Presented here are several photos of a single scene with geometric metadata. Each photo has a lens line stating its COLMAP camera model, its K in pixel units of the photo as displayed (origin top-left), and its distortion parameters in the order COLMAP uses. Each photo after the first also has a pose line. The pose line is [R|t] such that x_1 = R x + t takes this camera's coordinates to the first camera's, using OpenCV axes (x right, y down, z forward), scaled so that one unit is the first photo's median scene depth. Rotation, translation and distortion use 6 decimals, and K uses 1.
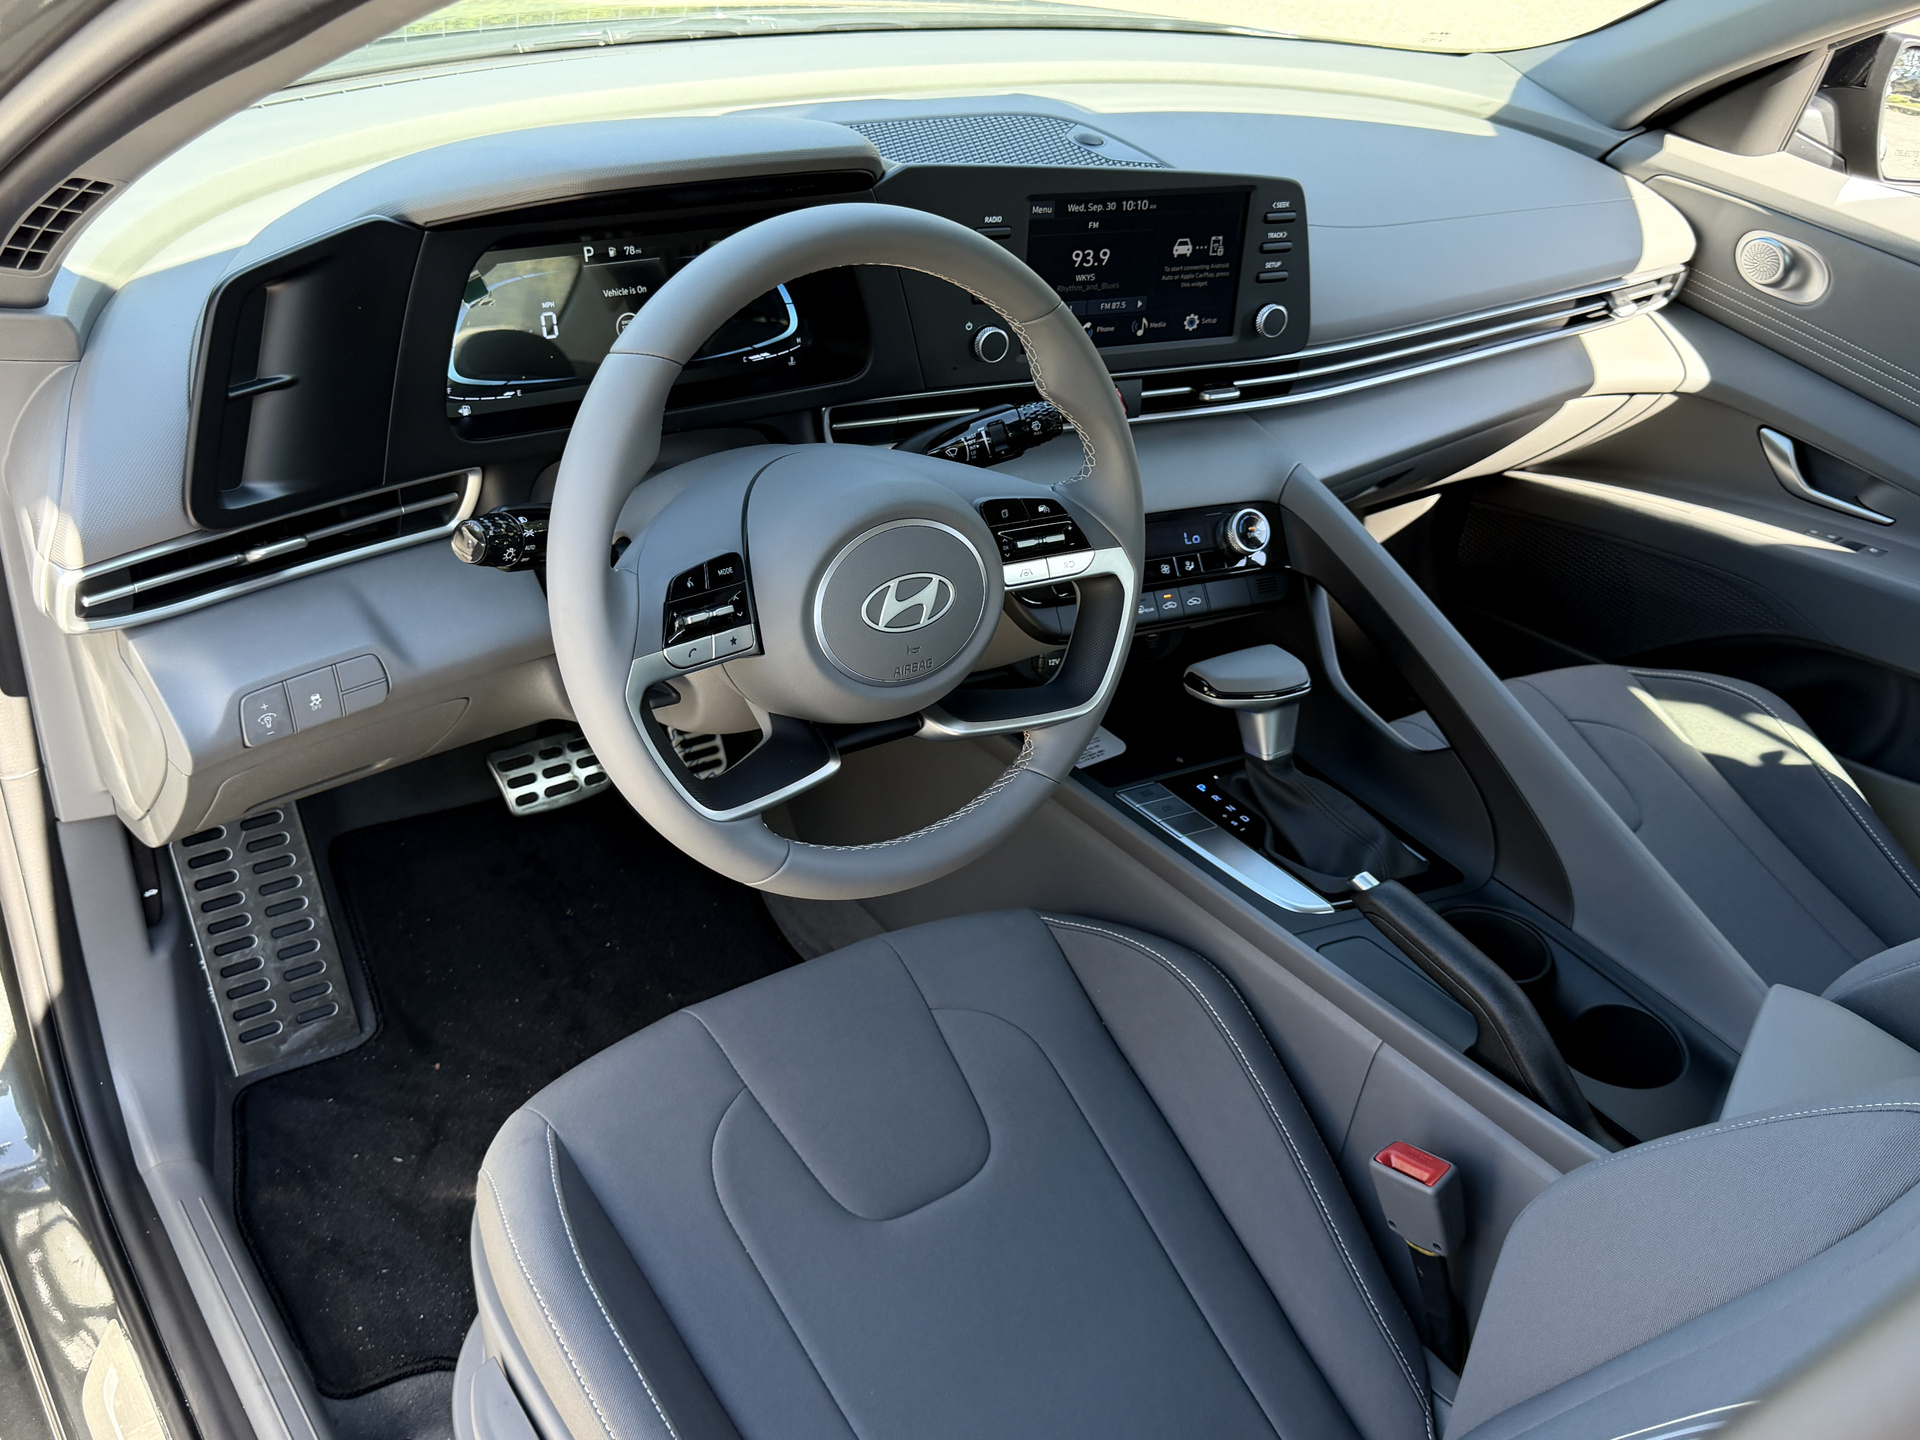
lens RADIAL K [[1695.8, 0, 971.6], [0, 1695.8, 741.5], [0, 0, 1]] dist [0.088146, -0.039124]
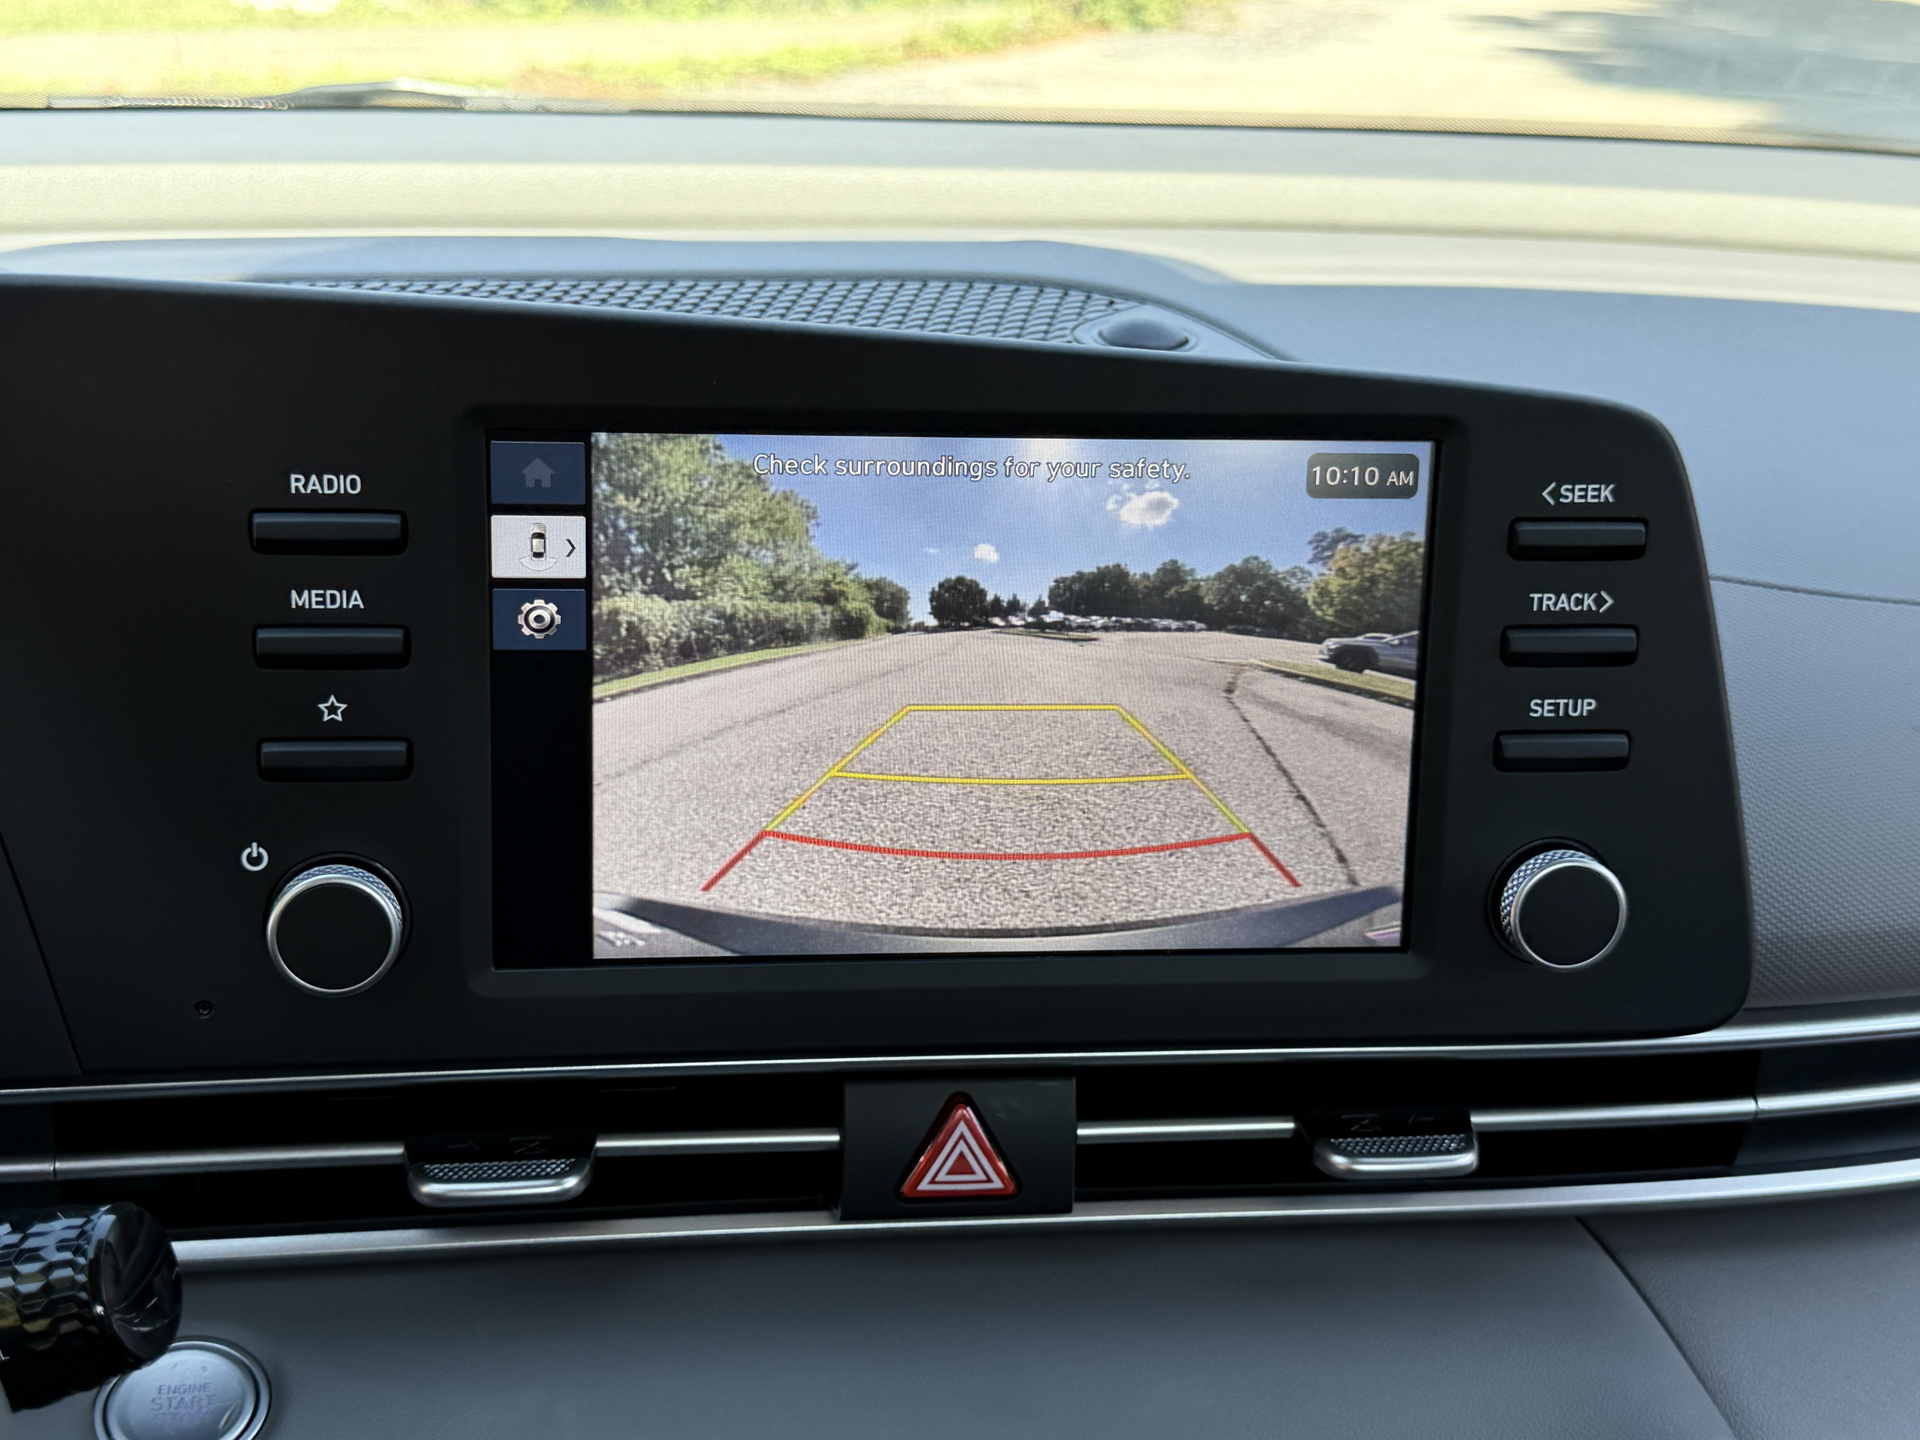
lens RADIAL K [[2620.4, 0, 983.3], [0, 2620.4, 713.5], [0, 0, 1]] dist [0.118891, 0.000000]
pose [[0.945746, 0.041646, -0.322227, 0.220901], [-0.129217, 0.958156, -0.255422, -0.159067], [0.298106, 0.283202, 0.911553, 0.591732]]
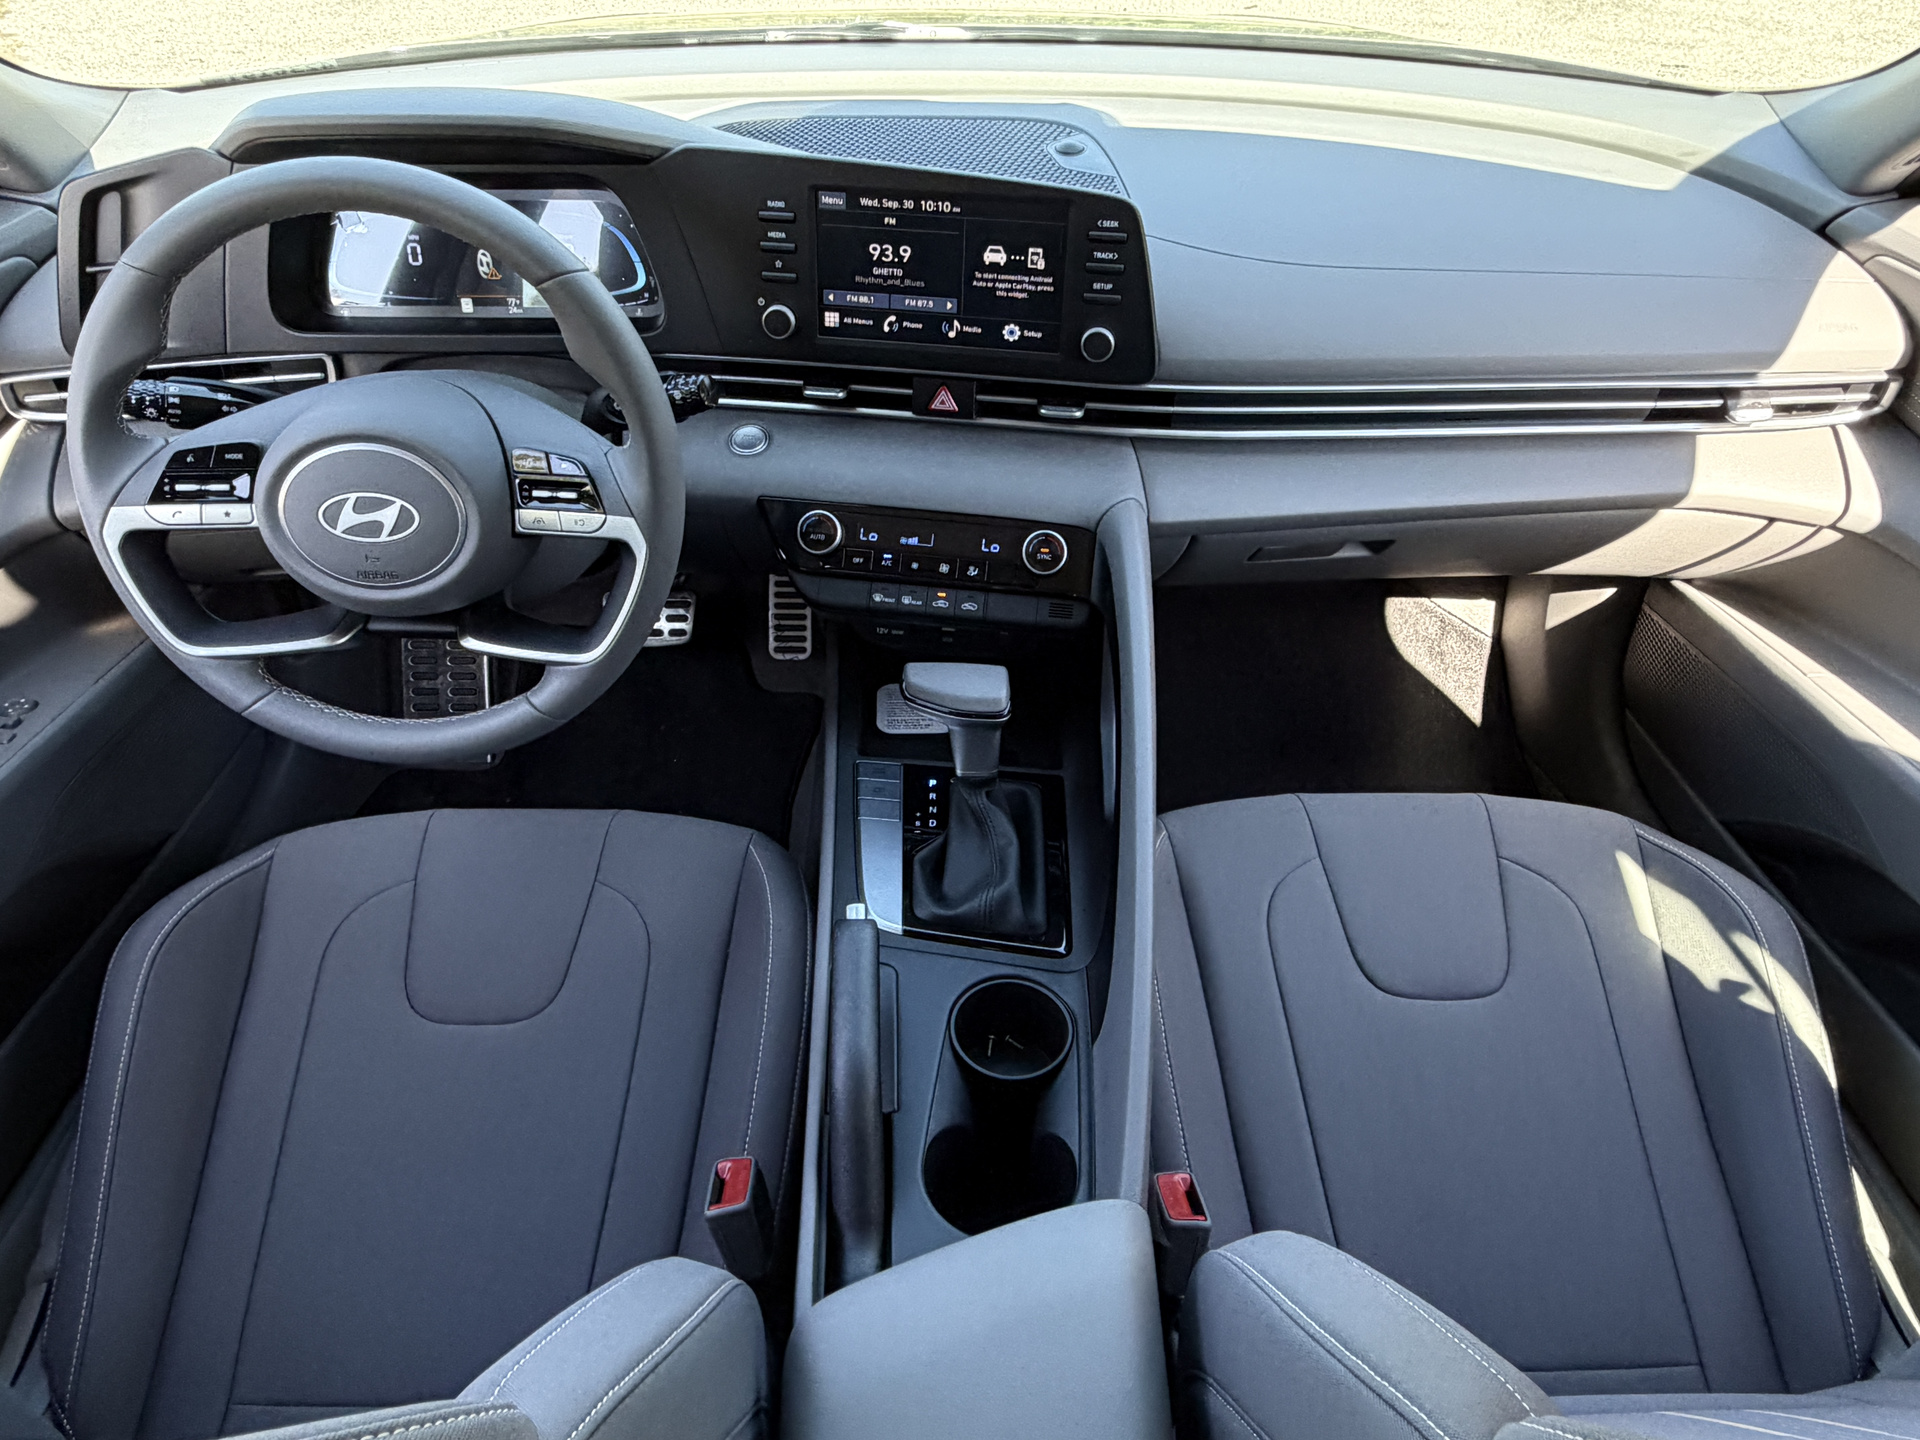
lens RADIAL K [[1300.3, 0, 937.2], [0, 1300.3, 710.7], [0, 0, 1]] dist [0.011490, -0.007097]
pose [[0.800165, 0.291441, -0.524212, 0.547107], [-0.257953, 0.956265, 0.137902, -0.126488], [0.541476, 0.024877, 0.840348, 0.339858]]
